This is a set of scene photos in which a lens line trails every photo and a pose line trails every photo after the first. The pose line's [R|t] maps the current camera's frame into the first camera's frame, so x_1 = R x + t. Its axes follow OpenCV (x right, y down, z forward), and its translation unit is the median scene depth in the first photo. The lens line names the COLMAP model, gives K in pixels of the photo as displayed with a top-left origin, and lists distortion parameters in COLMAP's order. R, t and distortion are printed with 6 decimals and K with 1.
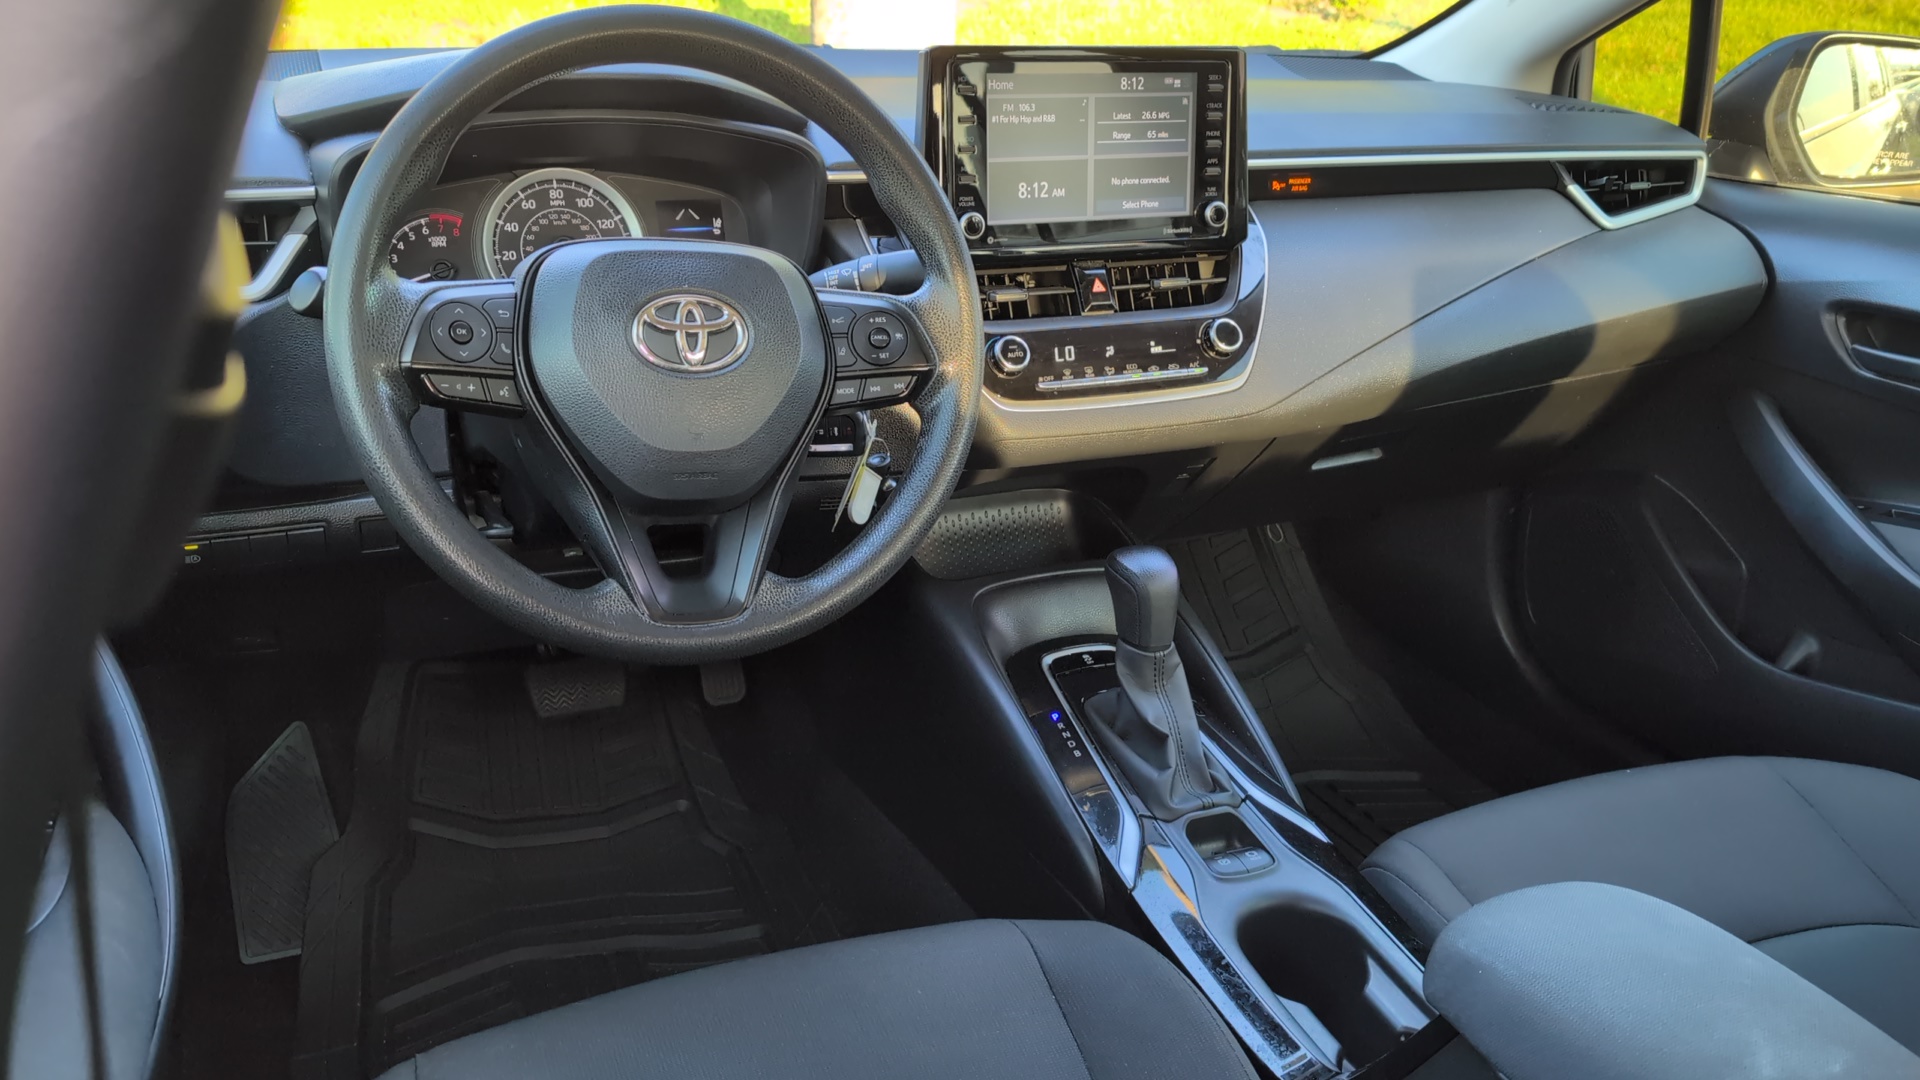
lens RADIAL K [[1601.1, 0, 965.4], [0, 1601.1, 535.8], [0, 0, 1]] dist [0.020282, -0.014386]
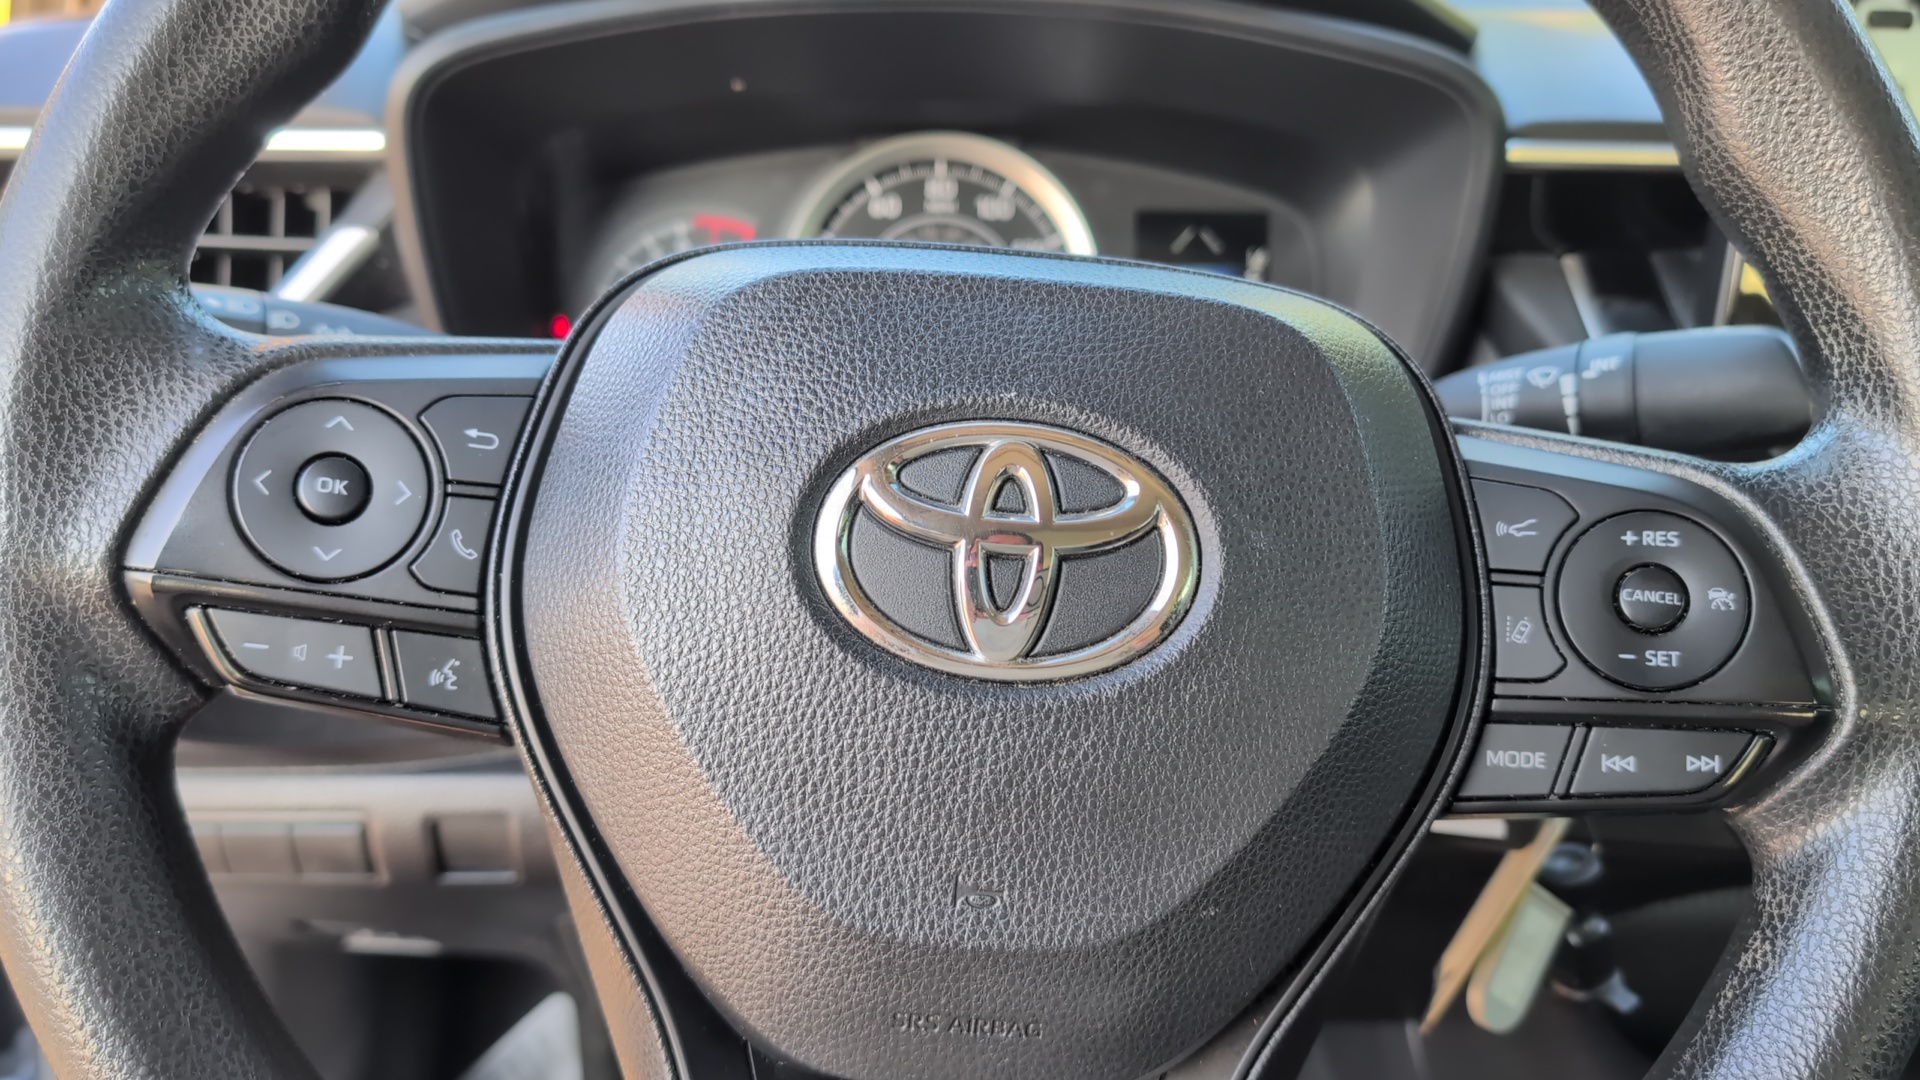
lens RADIAL K [[1601.1, 0, 965.4], [0, 1601.1, 535.8], [0, 0, 1]] dist [0.020282, -0.014386]
pose [[0.926037, 0.101340, -0.363573, -0.060463], [-0.120537, 0.992242, -0.030442, -0.103547], [0.357667, 0.072015, 0.931068, 0.623114]]
